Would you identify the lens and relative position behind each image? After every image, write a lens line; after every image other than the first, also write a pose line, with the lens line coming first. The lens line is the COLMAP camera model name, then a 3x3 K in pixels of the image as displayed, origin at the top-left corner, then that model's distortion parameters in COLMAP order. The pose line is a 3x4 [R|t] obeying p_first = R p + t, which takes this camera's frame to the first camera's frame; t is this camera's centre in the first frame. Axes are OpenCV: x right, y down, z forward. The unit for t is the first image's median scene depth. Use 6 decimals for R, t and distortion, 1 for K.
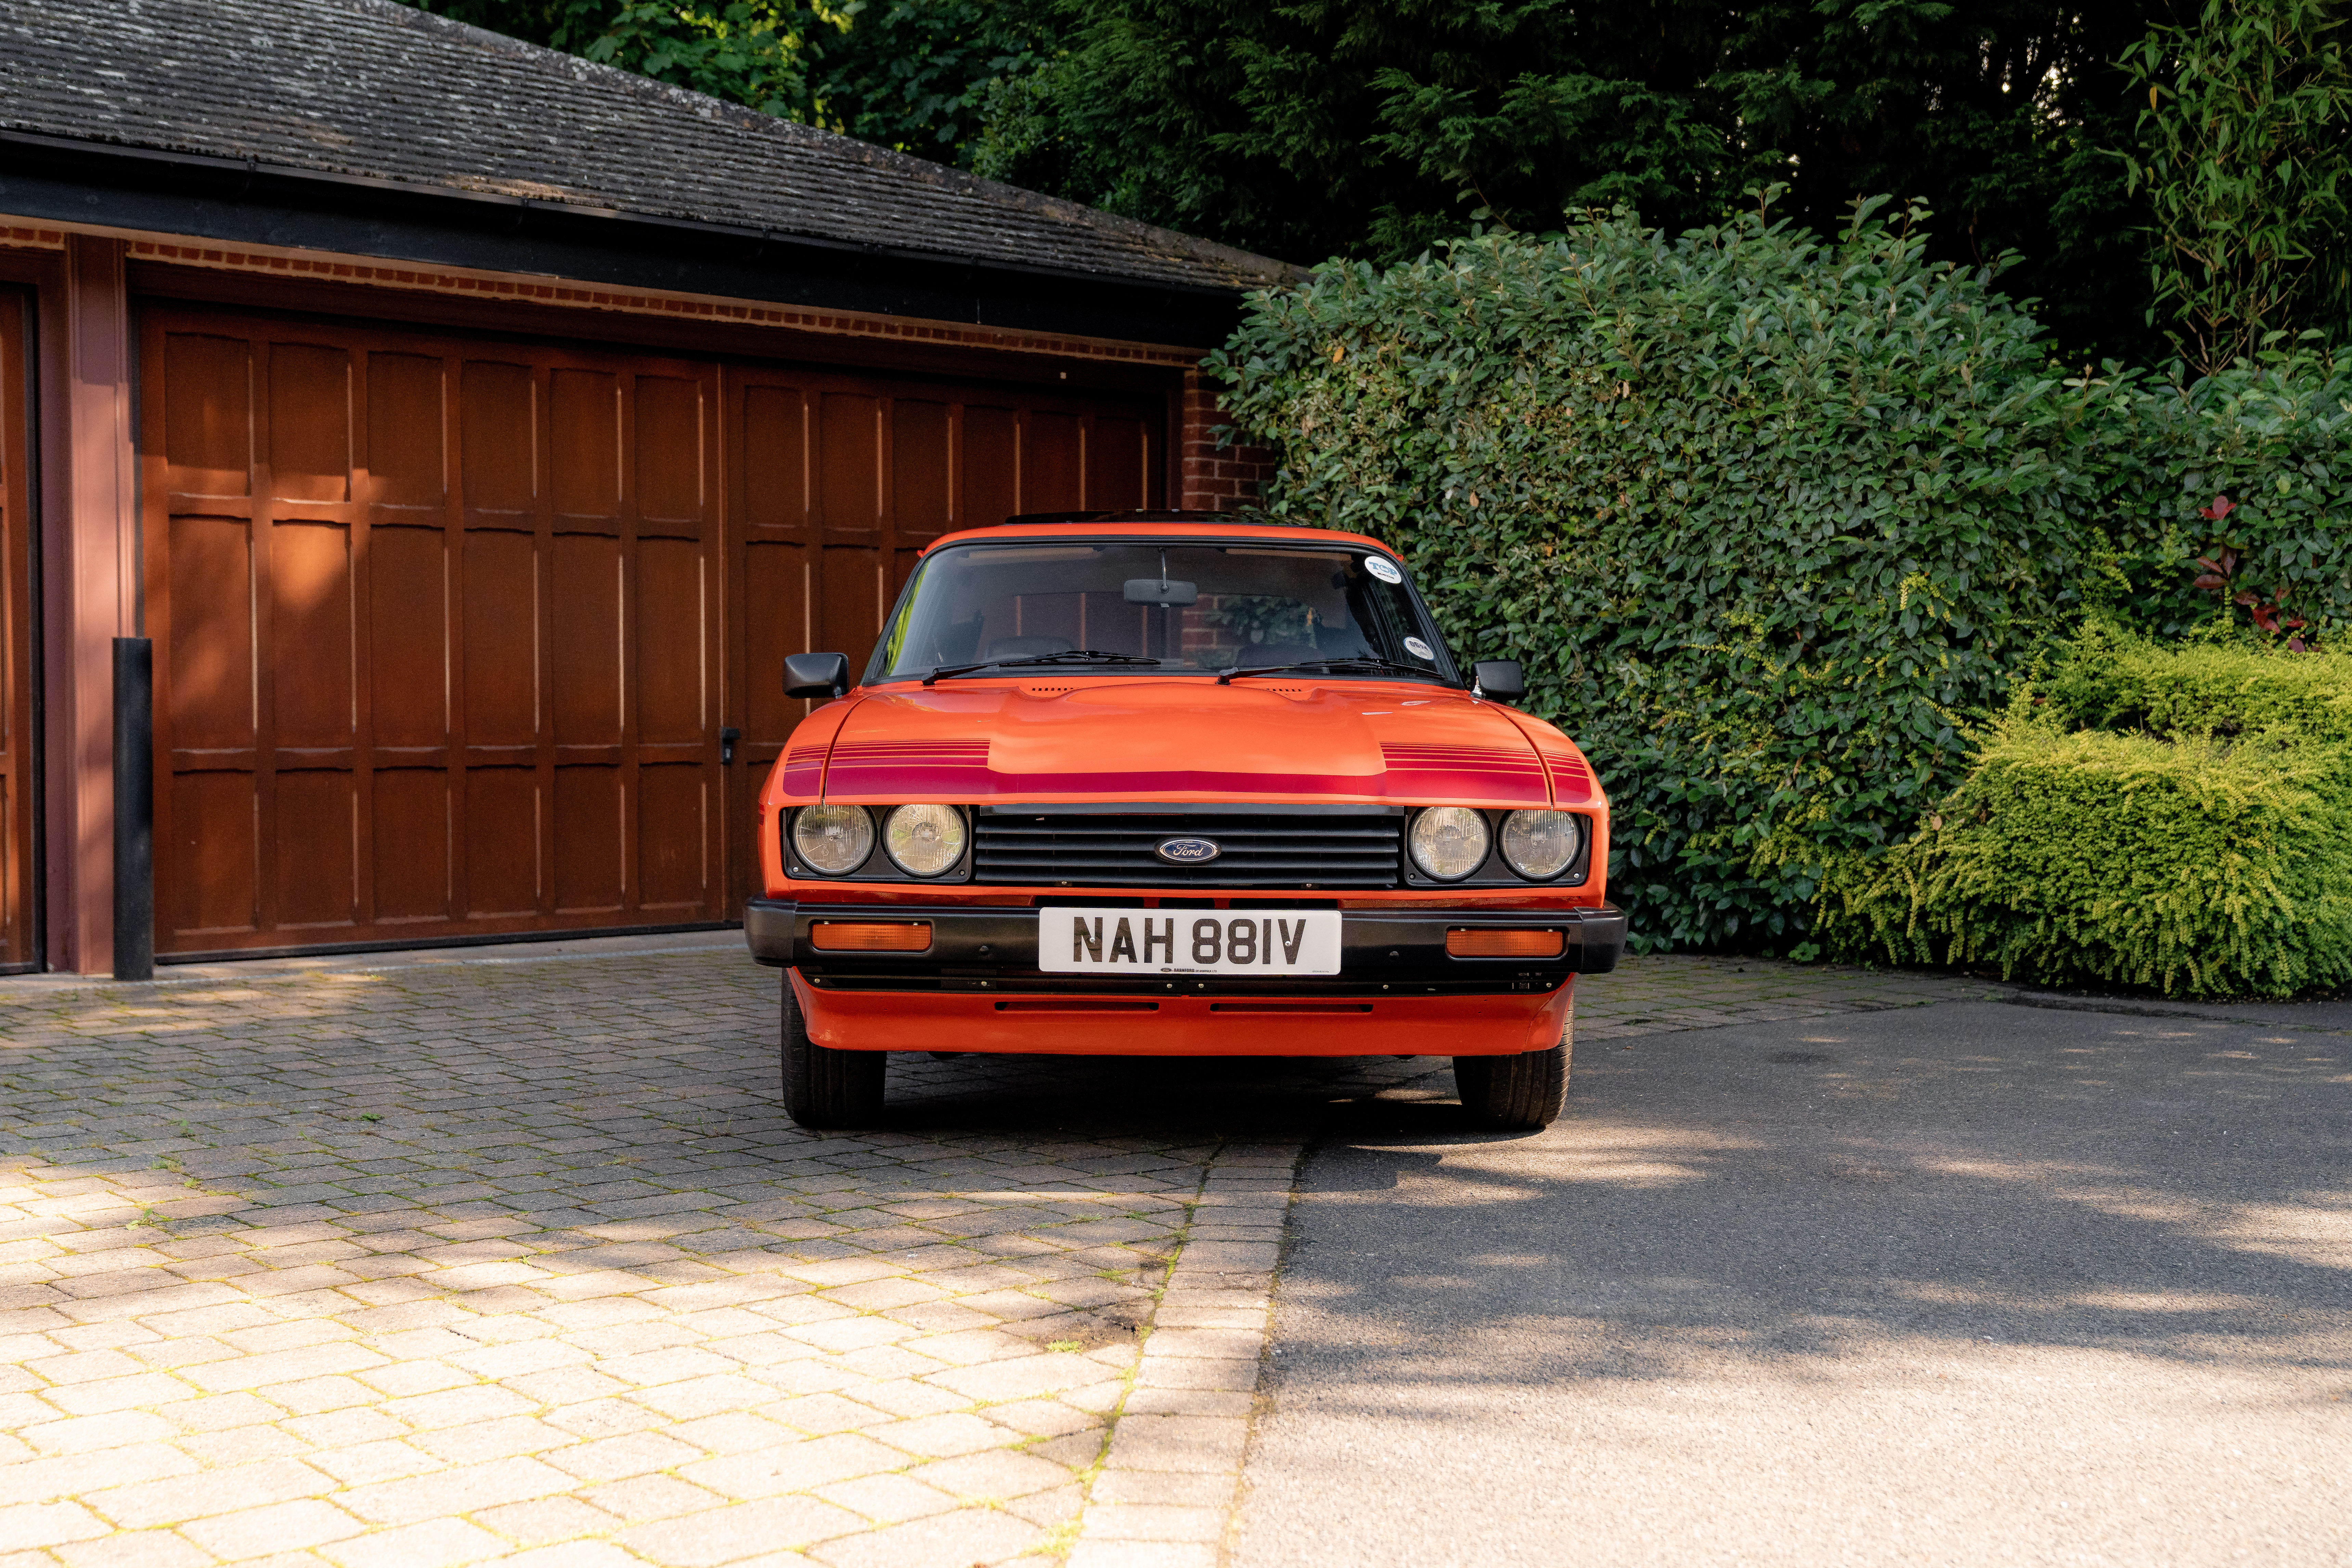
lens RADIAL K [[2721.2, 0, 1174.5], [0, 2721.2, 773.2], [0, 0, 1]] dist [0.064584, 0.009738]
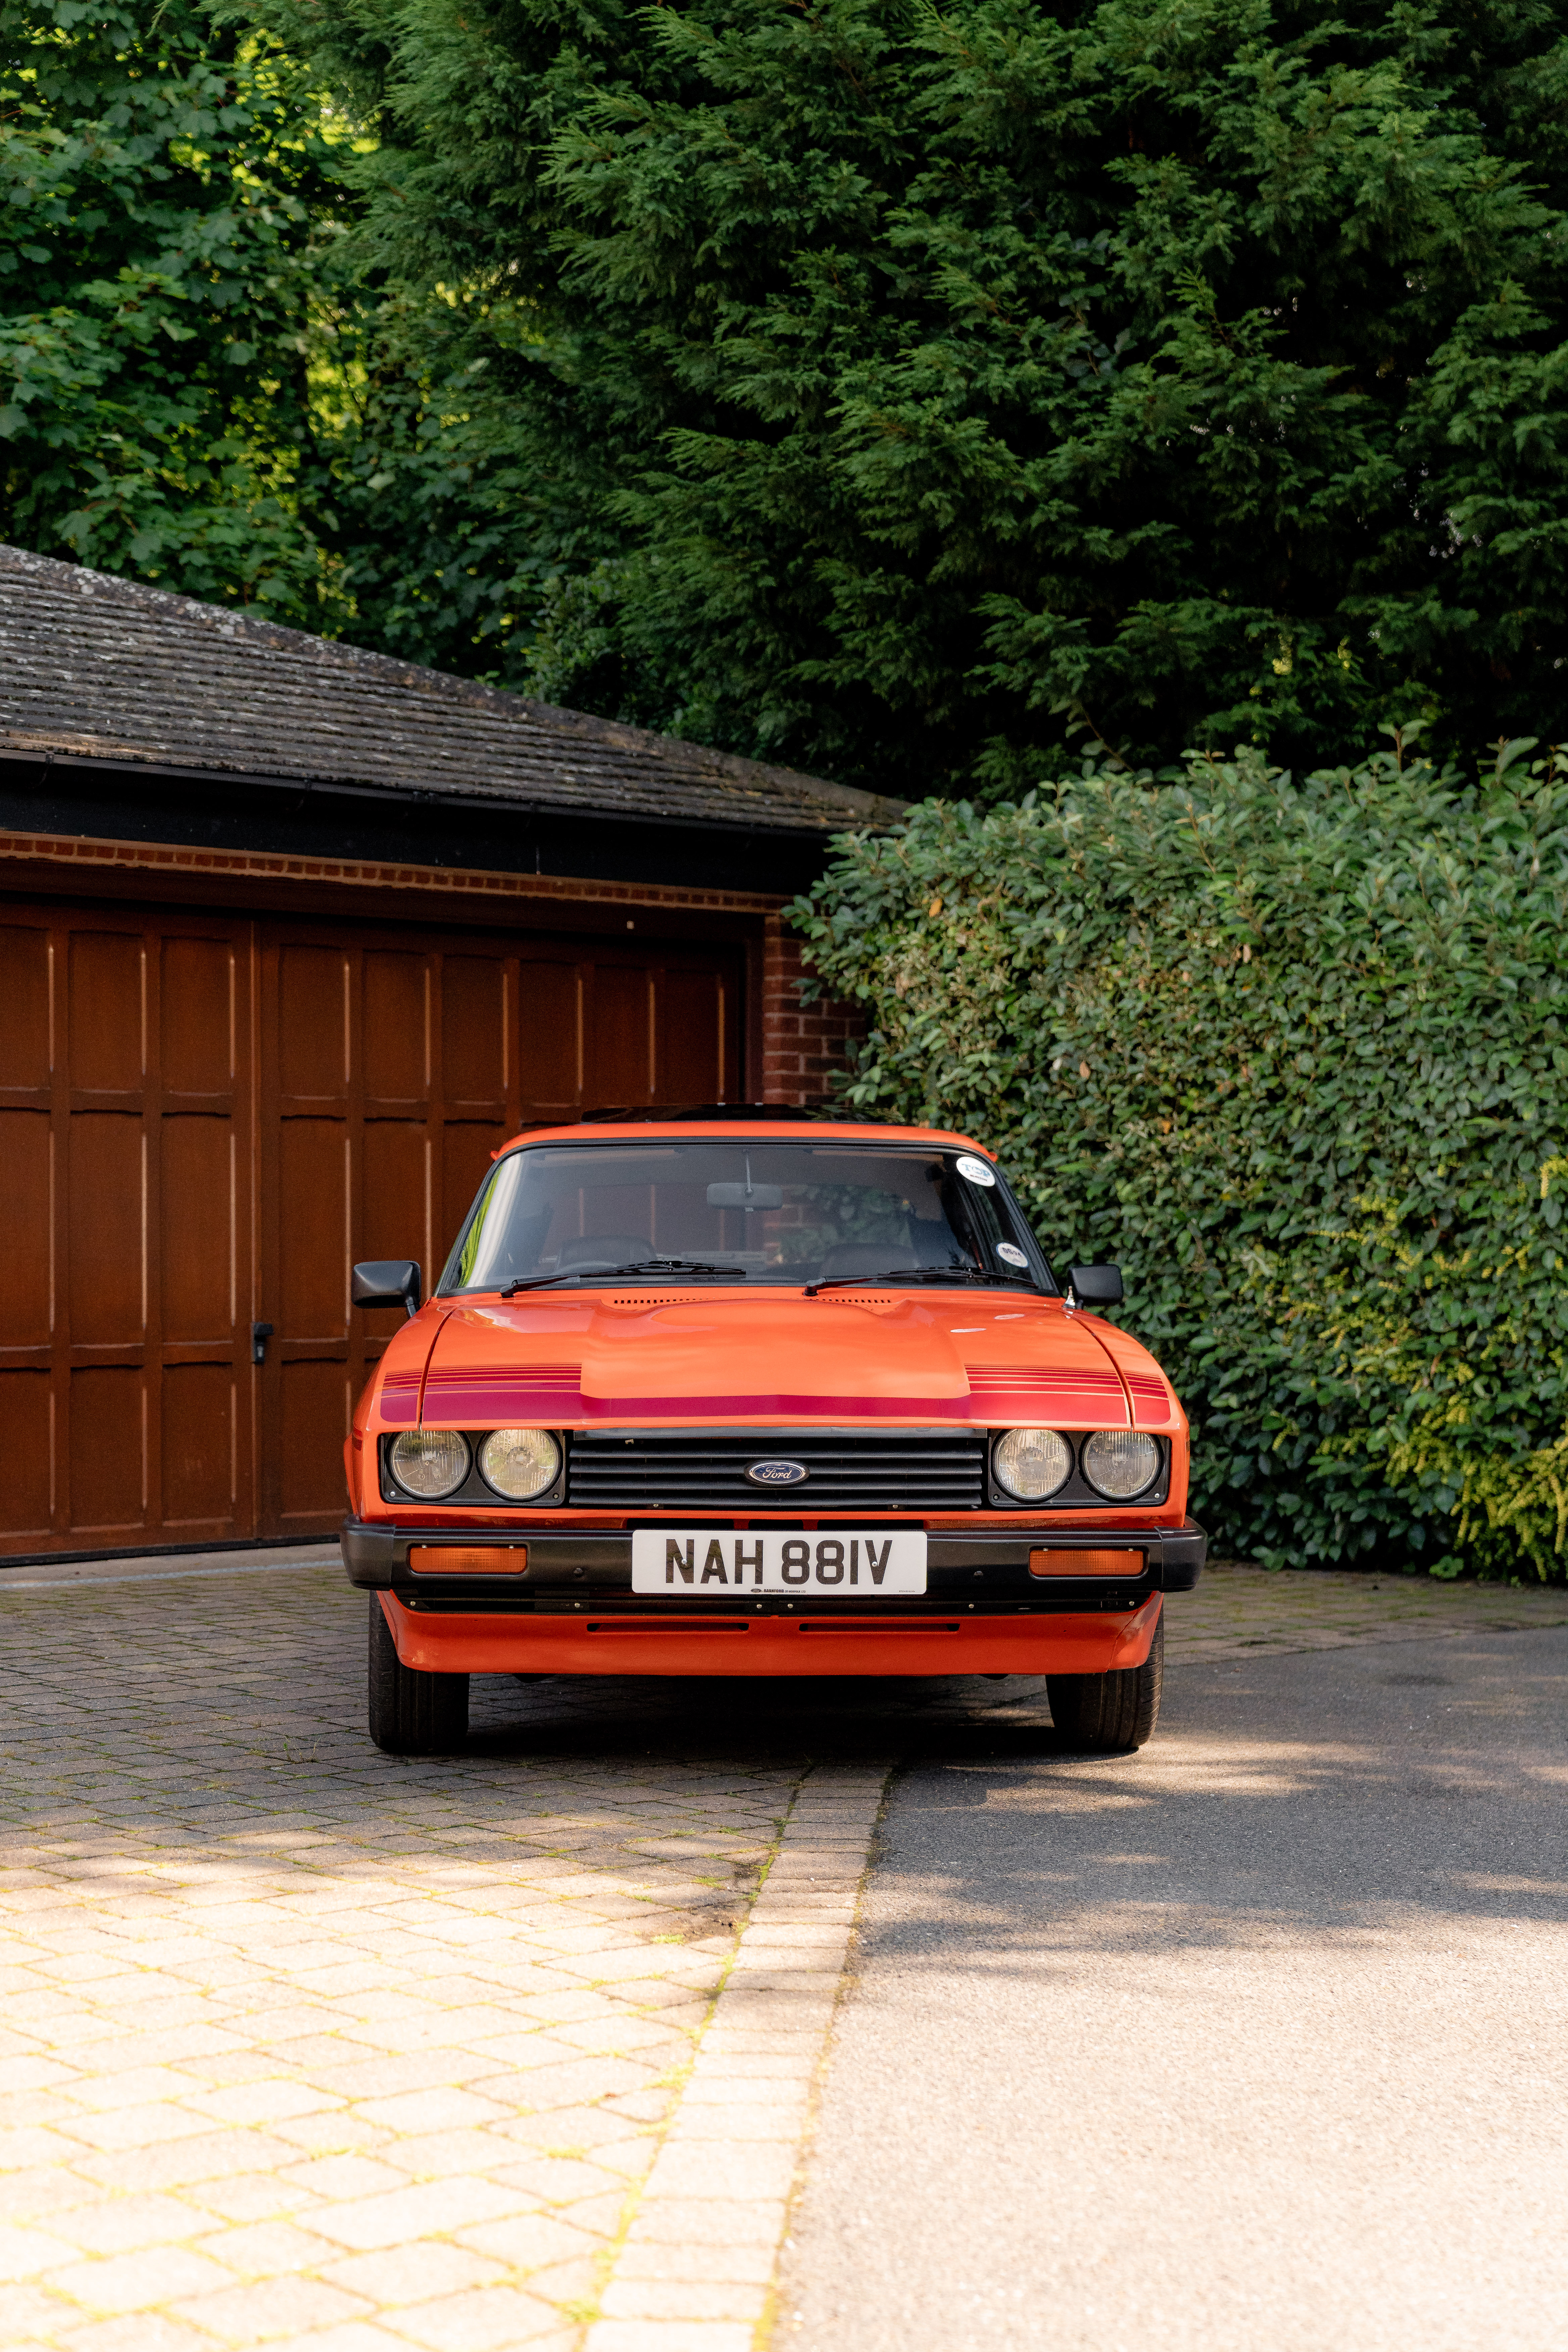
lens RADIAL K [[3435.7, 0, 792.1], [0, 3435.7, 1199.6], [0, 0, 1]] dist [0.099573, -0.004869]
pose [[0.999911, -0.004017, 0.012700, -0.002797], [0.004532, 0.999157, -0.040793, -0.011328], [-0.012525, 0.040847, 0.999087, -0.154355]]
